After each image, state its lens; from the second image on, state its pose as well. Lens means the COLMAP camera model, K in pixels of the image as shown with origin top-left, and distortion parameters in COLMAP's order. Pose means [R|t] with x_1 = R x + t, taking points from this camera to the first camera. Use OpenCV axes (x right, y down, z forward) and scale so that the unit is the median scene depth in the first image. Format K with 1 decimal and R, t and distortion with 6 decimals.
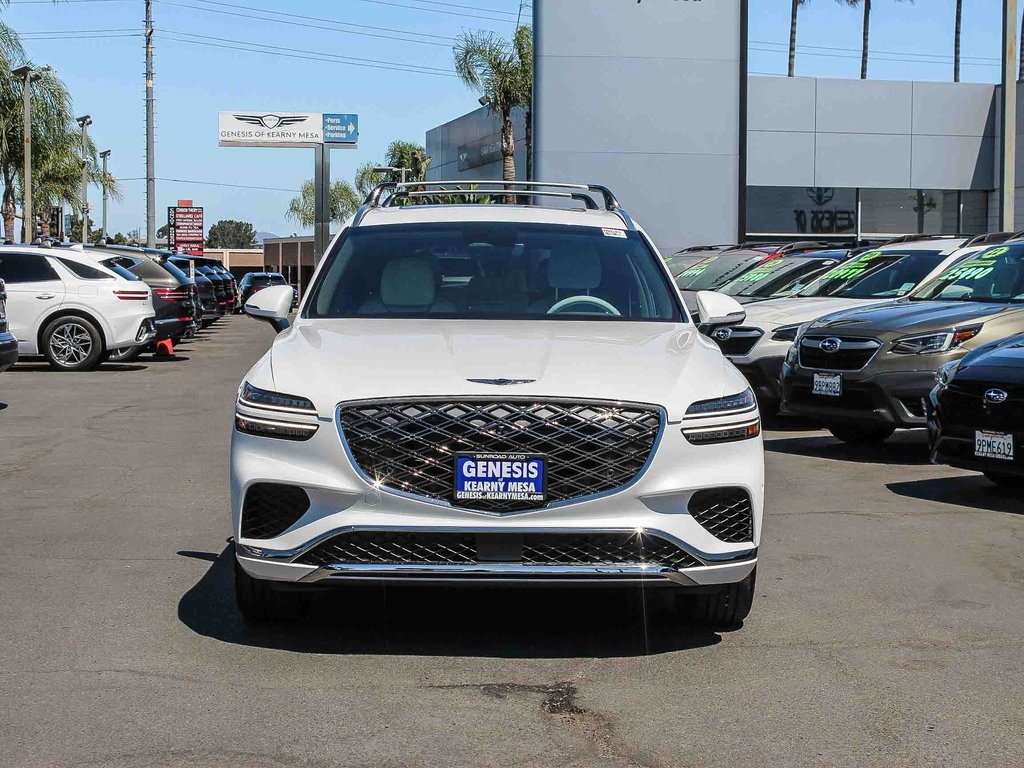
lens RADIAL K [[1612.5, 0, 513.4], [0, 1612.5, 384.9], [0, 0, 1]] dist [-0.128630, 0.000000]
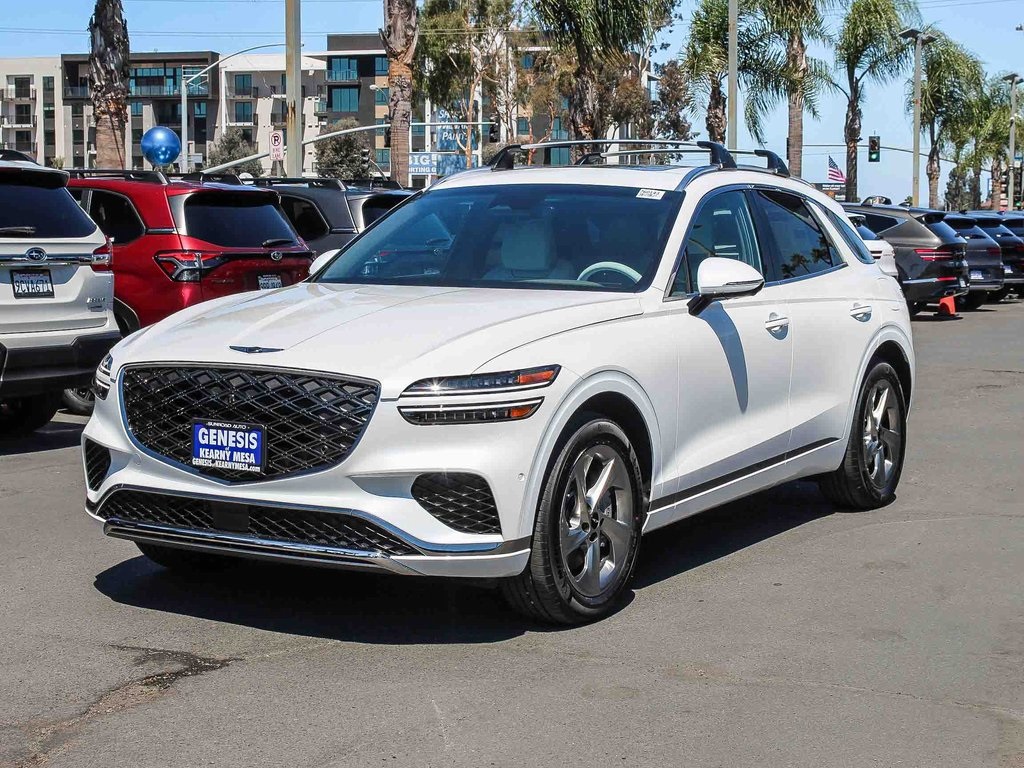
lens RADIAL K [[1612.5, 0, 513.6], [0, 1612.5, 383.6], [0, 0, 1]] dist [-0.128630, 0.000000]
pose [[0.884797, 0.041926, -0.464087, 0.600143], [-0.030415, 0.999016, 0.032266, -0.018282], [0.464983, -0.014434, 0.885202, 0.206250]]
